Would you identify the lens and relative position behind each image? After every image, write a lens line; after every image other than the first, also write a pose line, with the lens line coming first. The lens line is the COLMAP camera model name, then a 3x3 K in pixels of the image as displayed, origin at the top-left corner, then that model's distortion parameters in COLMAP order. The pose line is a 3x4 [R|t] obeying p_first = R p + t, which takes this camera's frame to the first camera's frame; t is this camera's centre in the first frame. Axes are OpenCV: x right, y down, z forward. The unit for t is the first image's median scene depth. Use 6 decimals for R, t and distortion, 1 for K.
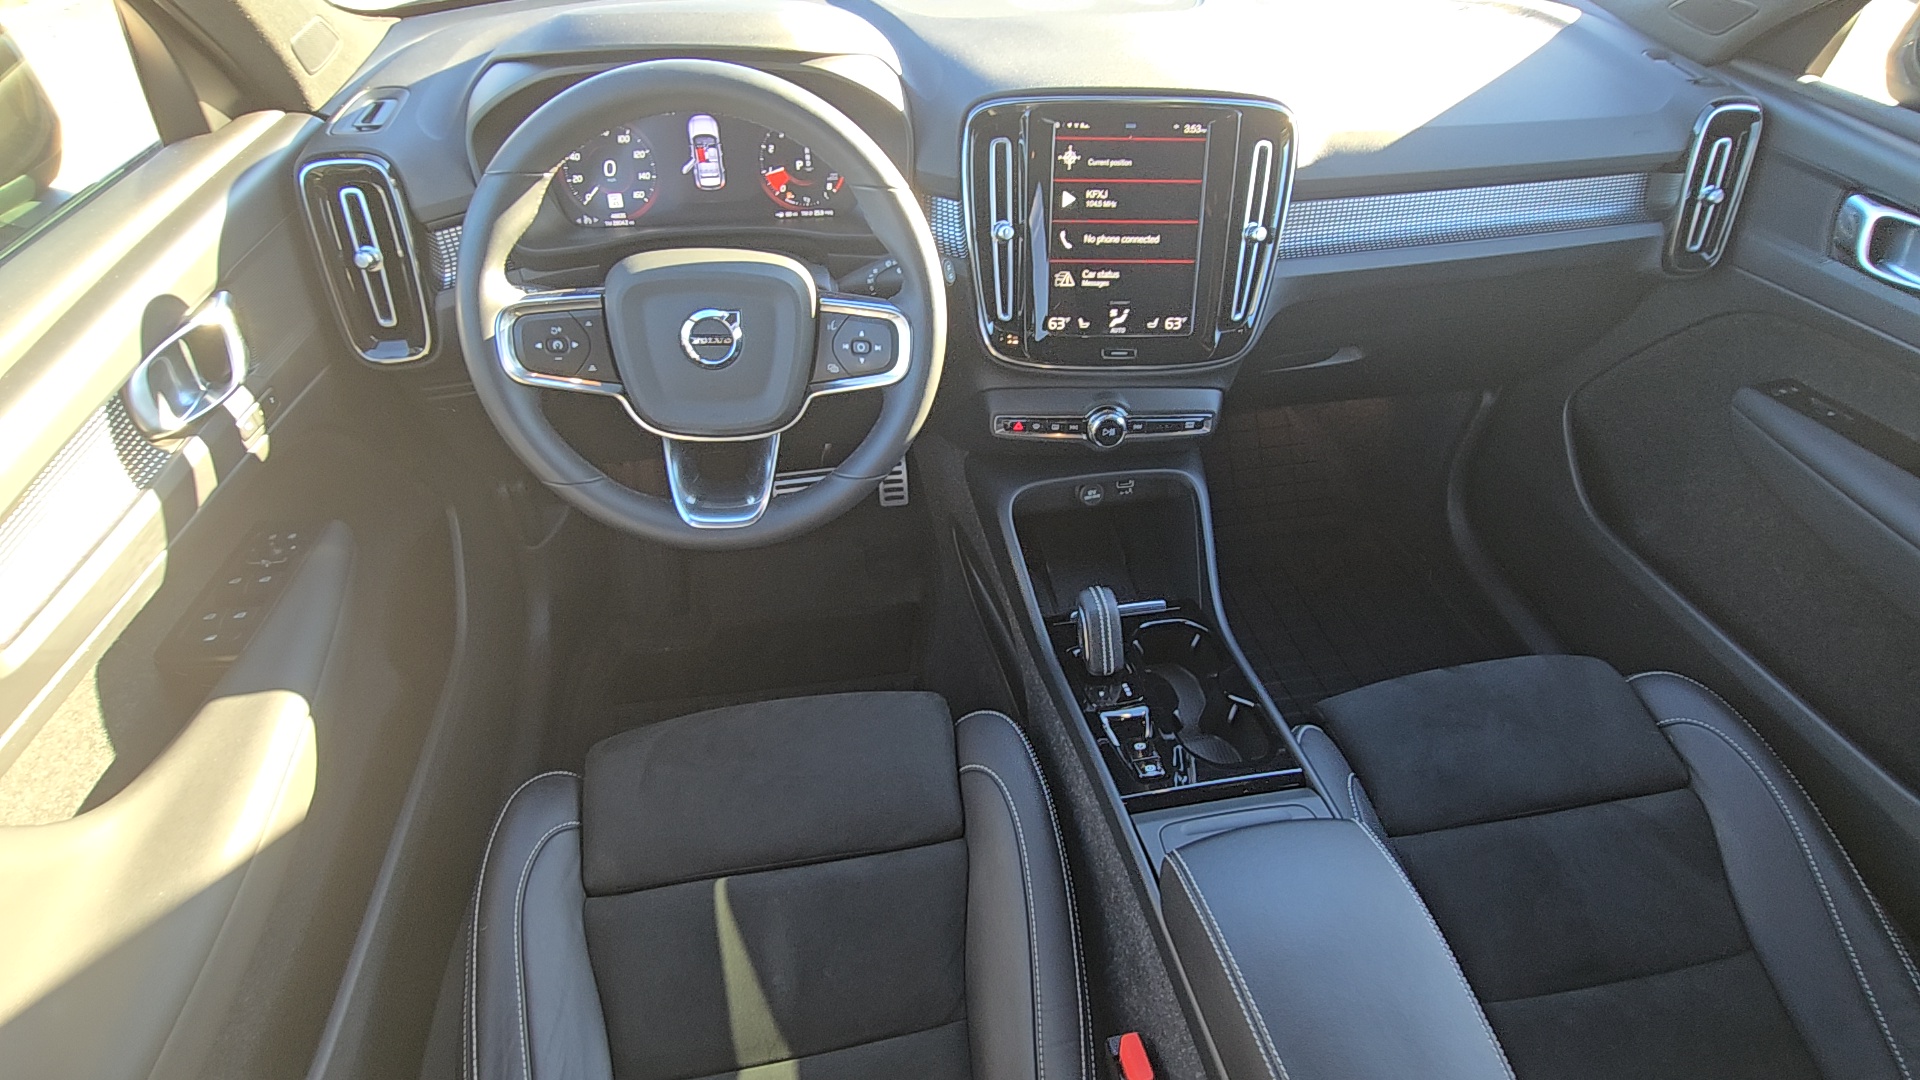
lens RADIAL K [[997.0, 0, 966.9], [0, 997.0, 545.5], [0, 0, 1]] dist [0.003424, 0.001024]
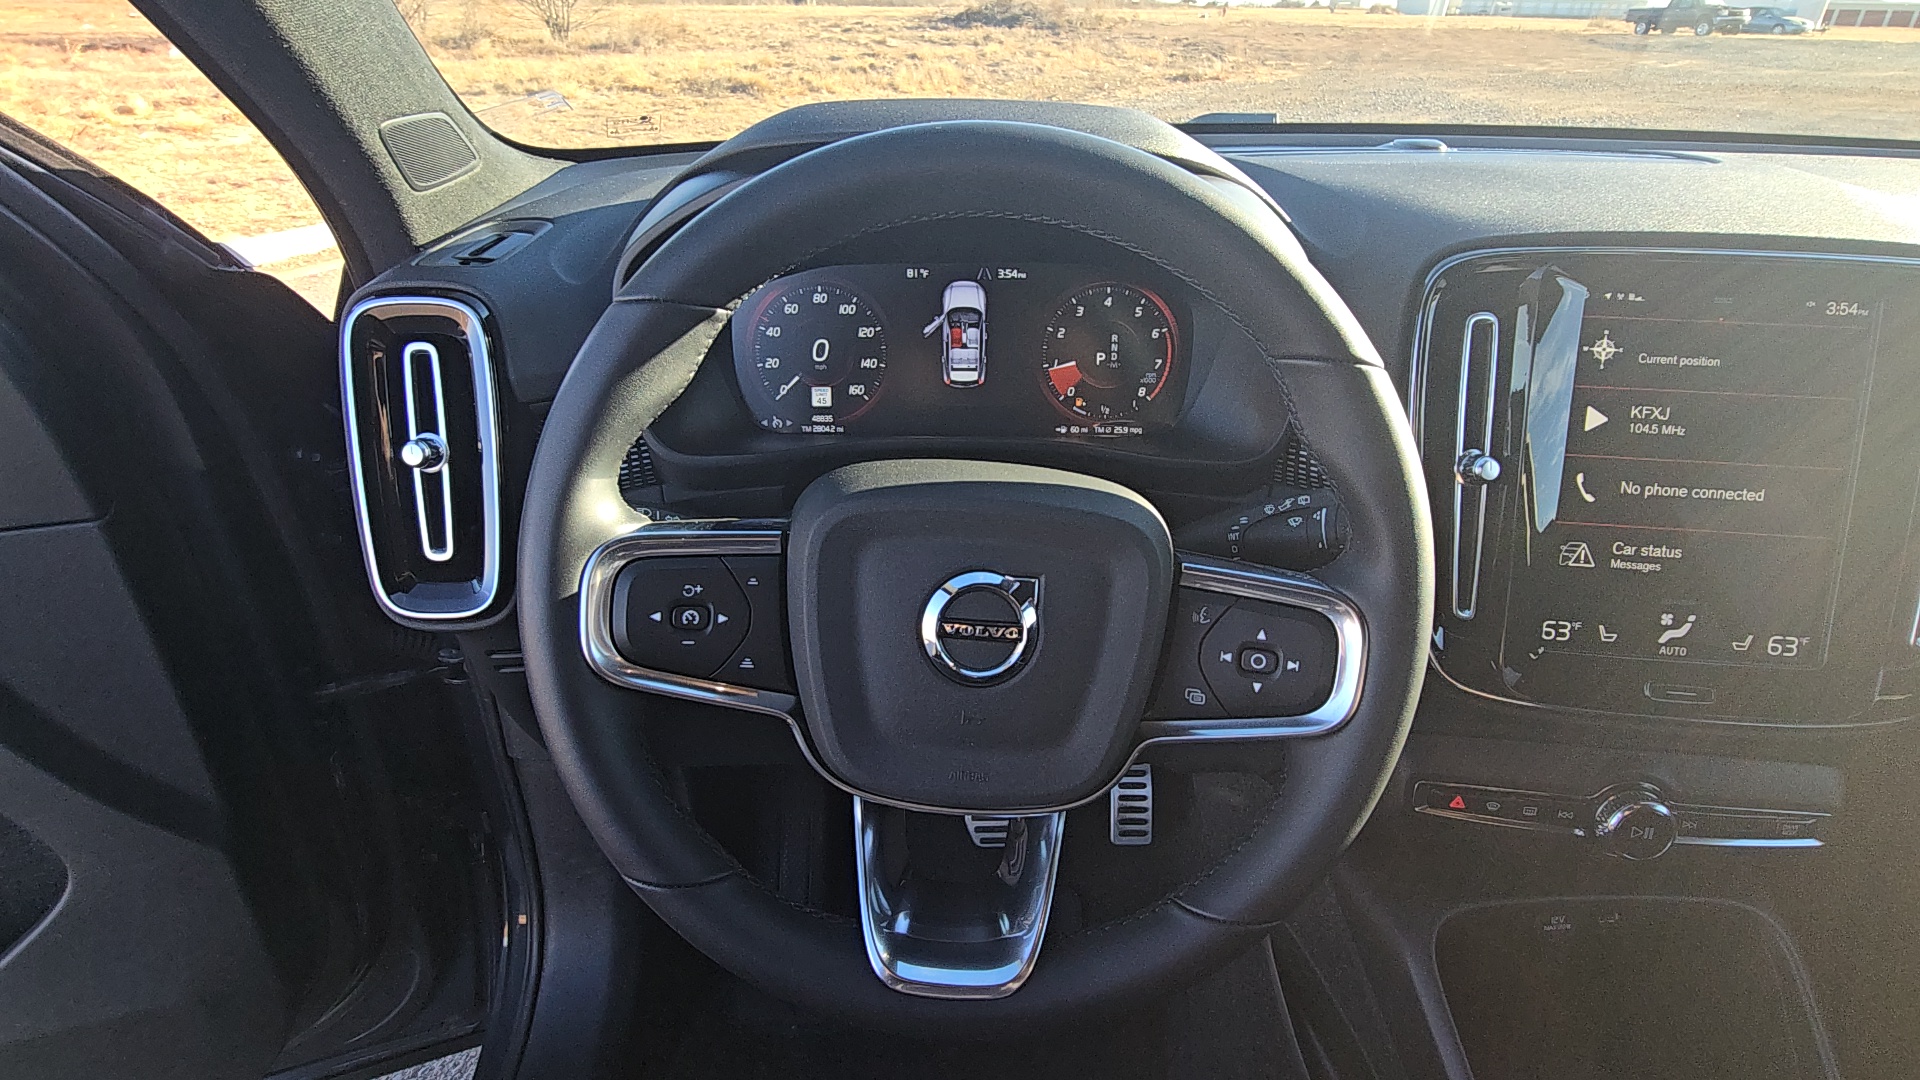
lens RADIAL K [[997.0, 0, 966.9], [0, 997.0, 545.5], [0, 0, 1]] dist [0.003424, 0.001024]
pose [[0.986558, 0.062952, -0.150797, -0.157812], [-0.098309, 0.965784, -0.239991, -0.104726], [0.130530, 0.251590, 0.958991, 0.420468]]
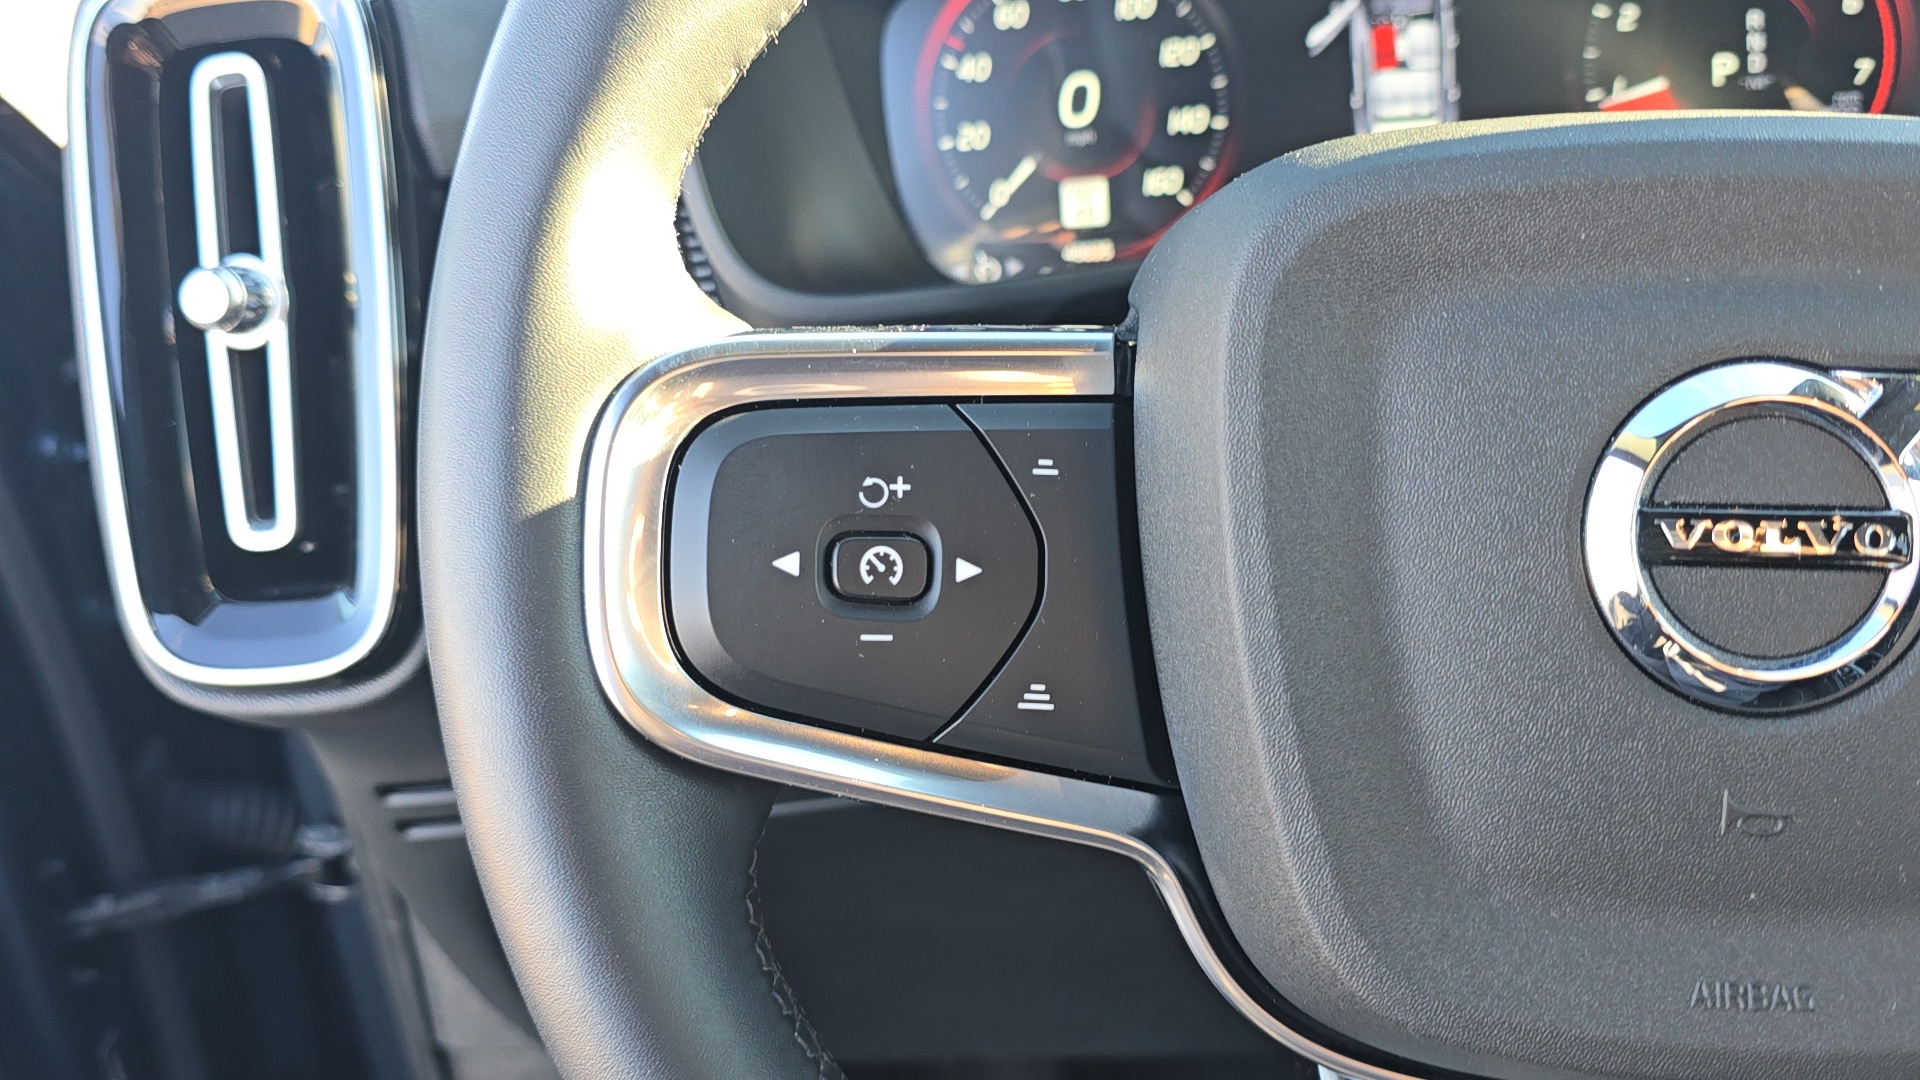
lens RADIAL K [[1698.6, 0, 968.3], [0, 1698.6, 547.6], [0, 0, 1]] dist [-0.053452, 0.017603]
pose [[0.958372, -0.003460, -0.285500, -0.253670], [-0.093106, 0.941481, -0.323953, -0.086070], [0.269914, 0.337049, 0.901967, 0.598203]]
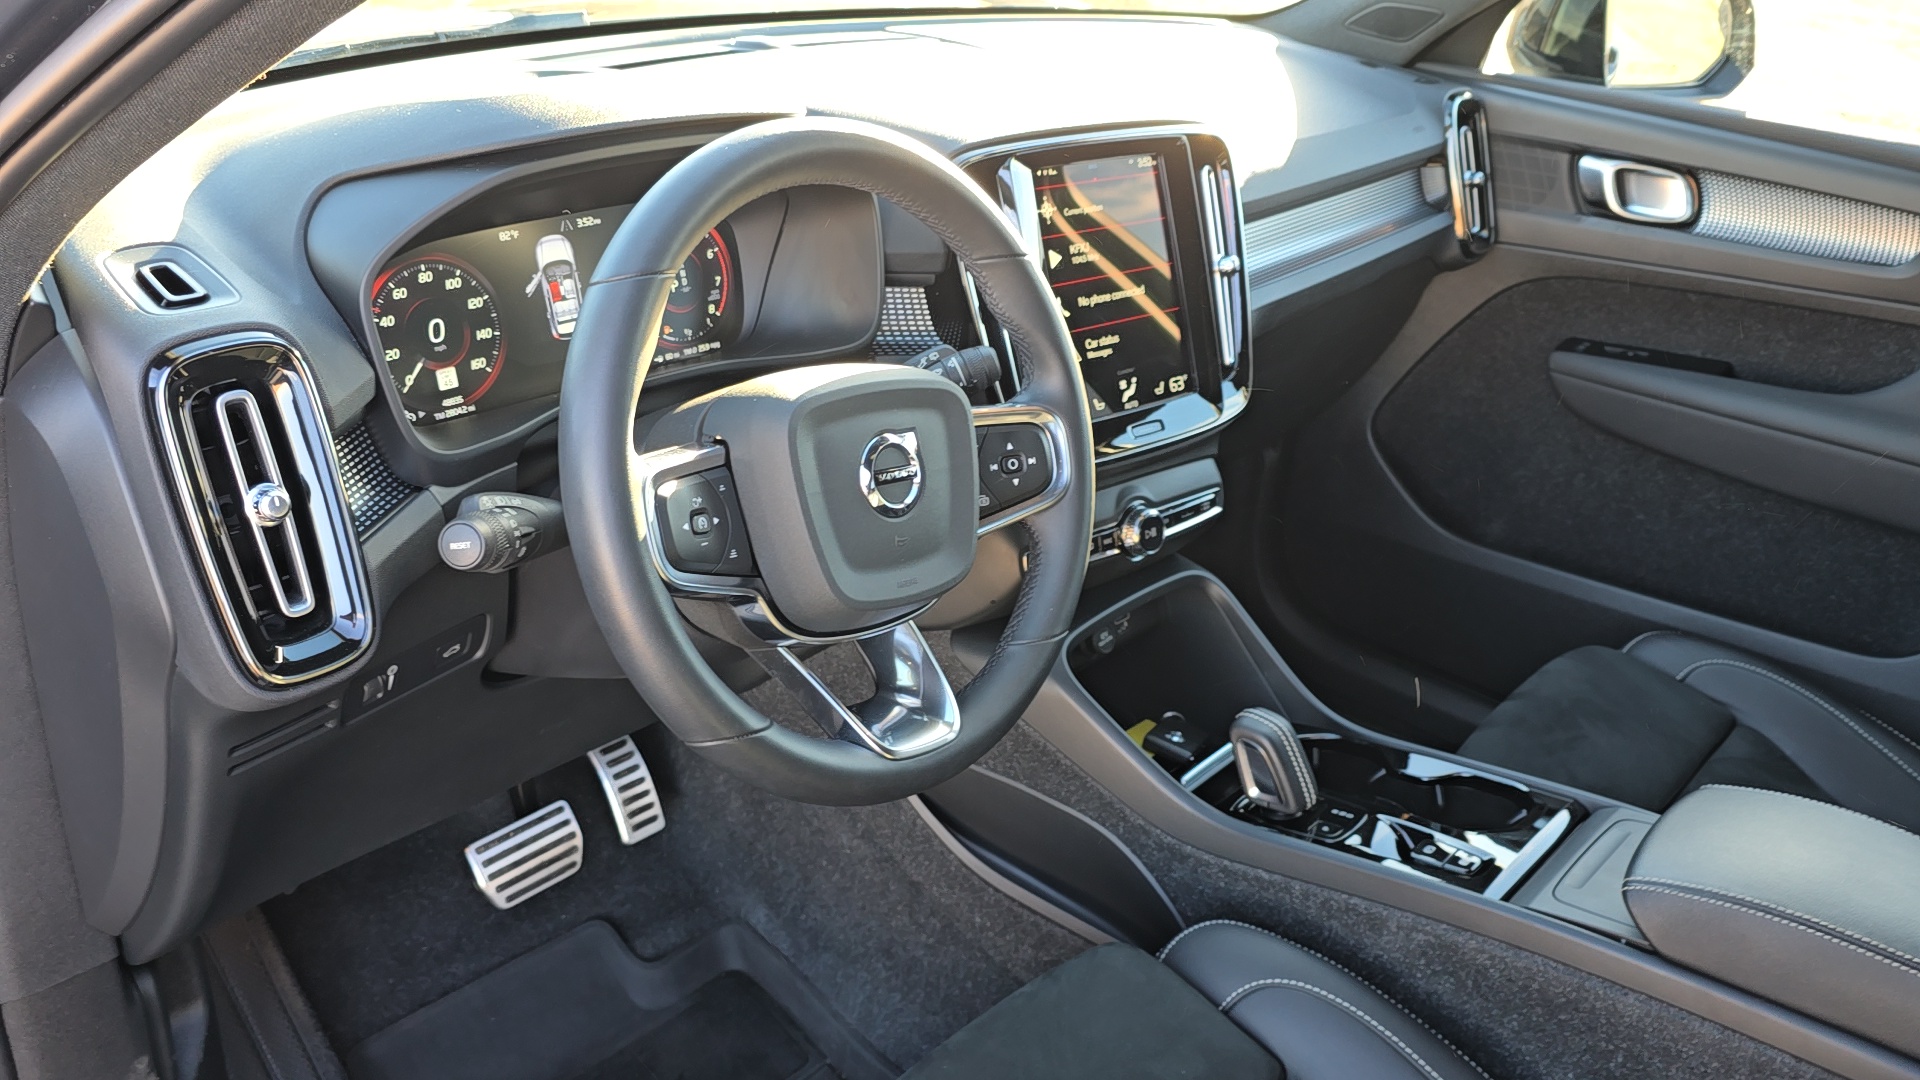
lens RADIAL K [[1640.9, 0, 1004.5], [0, 1640.9, 521.8], [0, 0, 1]] dist [-0.017930, -0.001702]
pose [[0.774859, -0.236505, 0.586224, -0.738733], [0.383422, 0.913144, -0.138403, 0.012049], [-0.502574, 0.332014, 0.798239, 0.039601]]
